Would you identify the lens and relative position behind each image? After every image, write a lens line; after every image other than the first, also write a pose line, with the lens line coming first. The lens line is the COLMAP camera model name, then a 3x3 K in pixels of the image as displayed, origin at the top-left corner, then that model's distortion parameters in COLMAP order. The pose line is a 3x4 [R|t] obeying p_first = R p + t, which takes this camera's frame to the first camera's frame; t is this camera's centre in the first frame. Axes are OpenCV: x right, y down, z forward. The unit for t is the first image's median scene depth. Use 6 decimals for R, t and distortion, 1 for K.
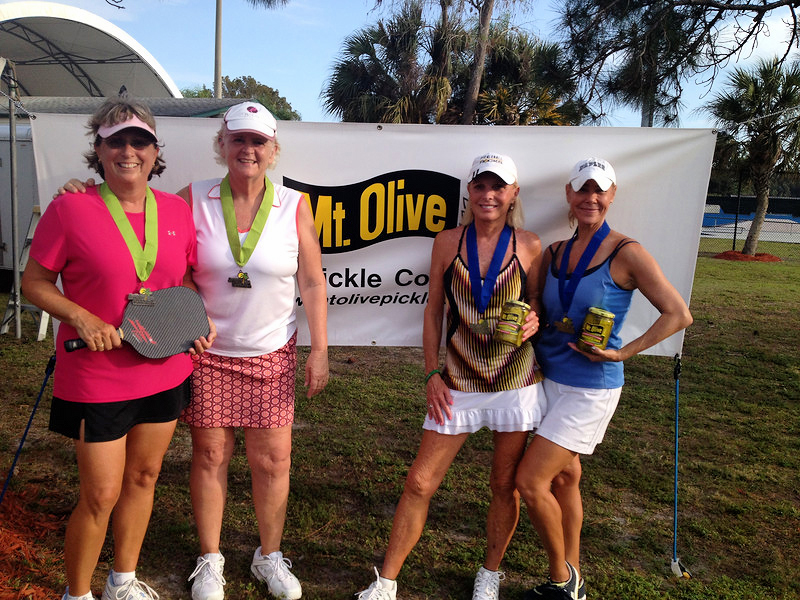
lens RADIAL K [[764.2, 0, 398.0], [0, 764.2, 330.0], [0, 0, 1]] dist [0.029157, 0.006370]
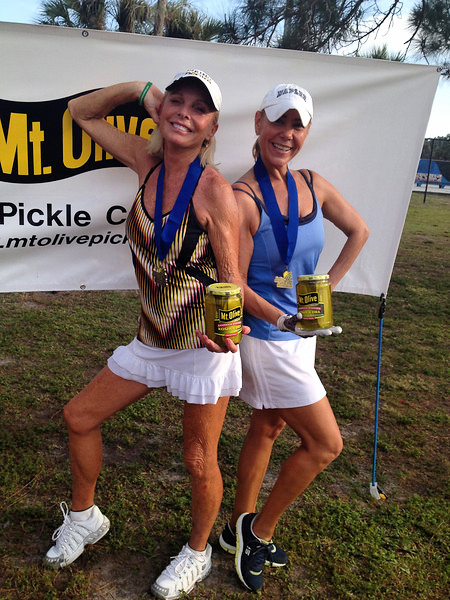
lens RADIAL K [[573.1, 0, 219.4], [0, 573.1, 298.3], [0, 0, 1]] dist [0.029157, 0.006370]
pose [[0.976506, -0.016789, 0.214834, -0.018710], [-0.000806, 0.996669, 0.081553, -0.024978], [-0.215487, -0.079811, 0.973240, 0.293002]]
